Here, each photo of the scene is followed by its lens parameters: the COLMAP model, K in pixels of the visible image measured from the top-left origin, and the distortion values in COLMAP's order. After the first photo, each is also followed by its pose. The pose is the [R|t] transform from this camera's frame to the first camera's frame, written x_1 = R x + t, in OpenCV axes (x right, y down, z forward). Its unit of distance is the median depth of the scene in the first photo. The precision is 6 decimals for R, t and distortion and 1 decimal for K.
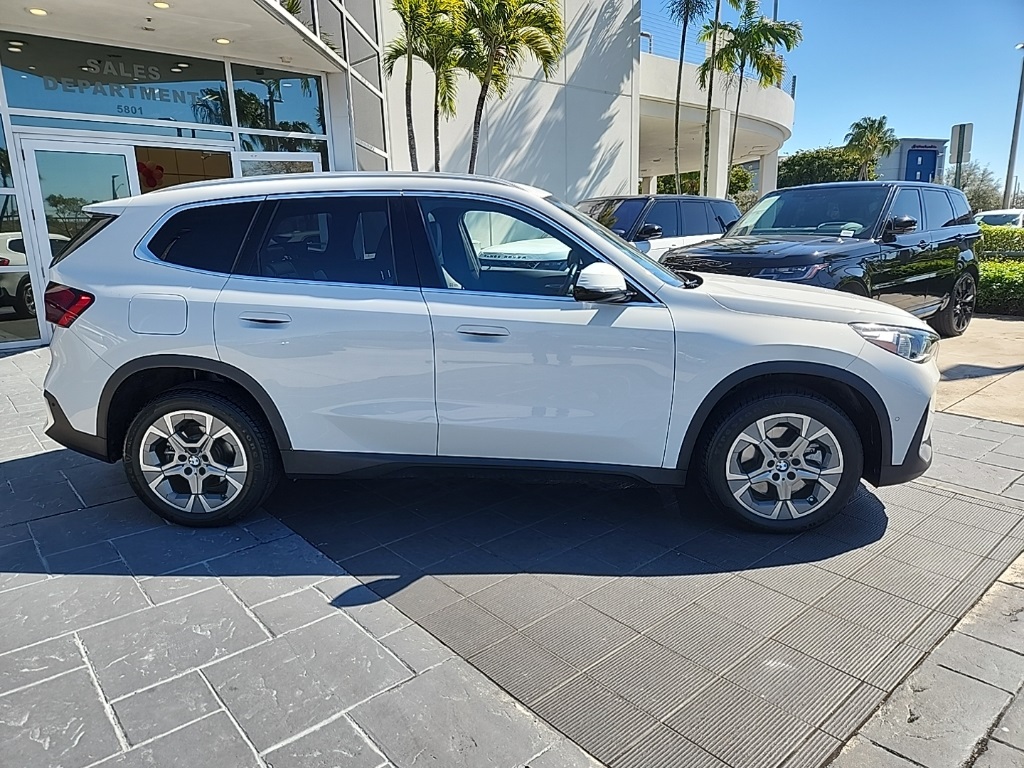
lens RADIAL K [[681.4, 0, 524.7], [0, 681.4, 379.9], [0, 0, 1]] dist [0.082631, -0.065985]
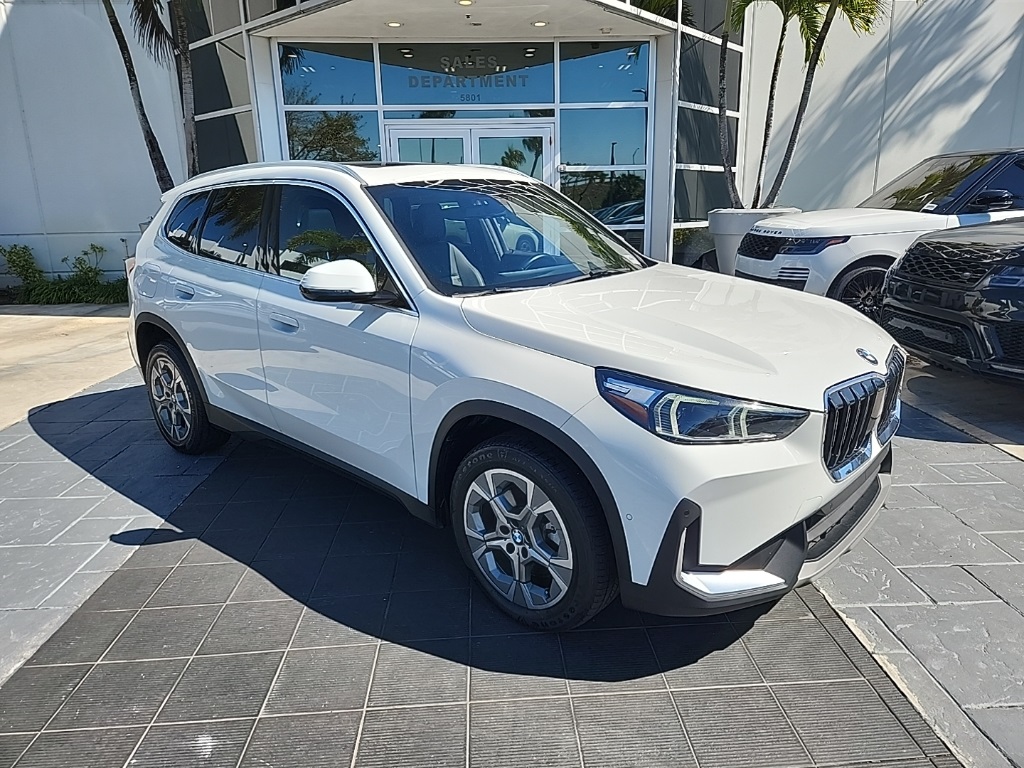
lens RADIAL K [[681.4, 0, 524.7], [0, 681.4, 379.9], [0, 0, 1]] dist [0.082631, -0.065985]
pose [[0.788669, 0.157878, -0.594202, 0.802627], [-0.125972, 0.987459, 0.095167, -0.122429], [0.601775, -0.000202, 0.798666, 0.387094]]
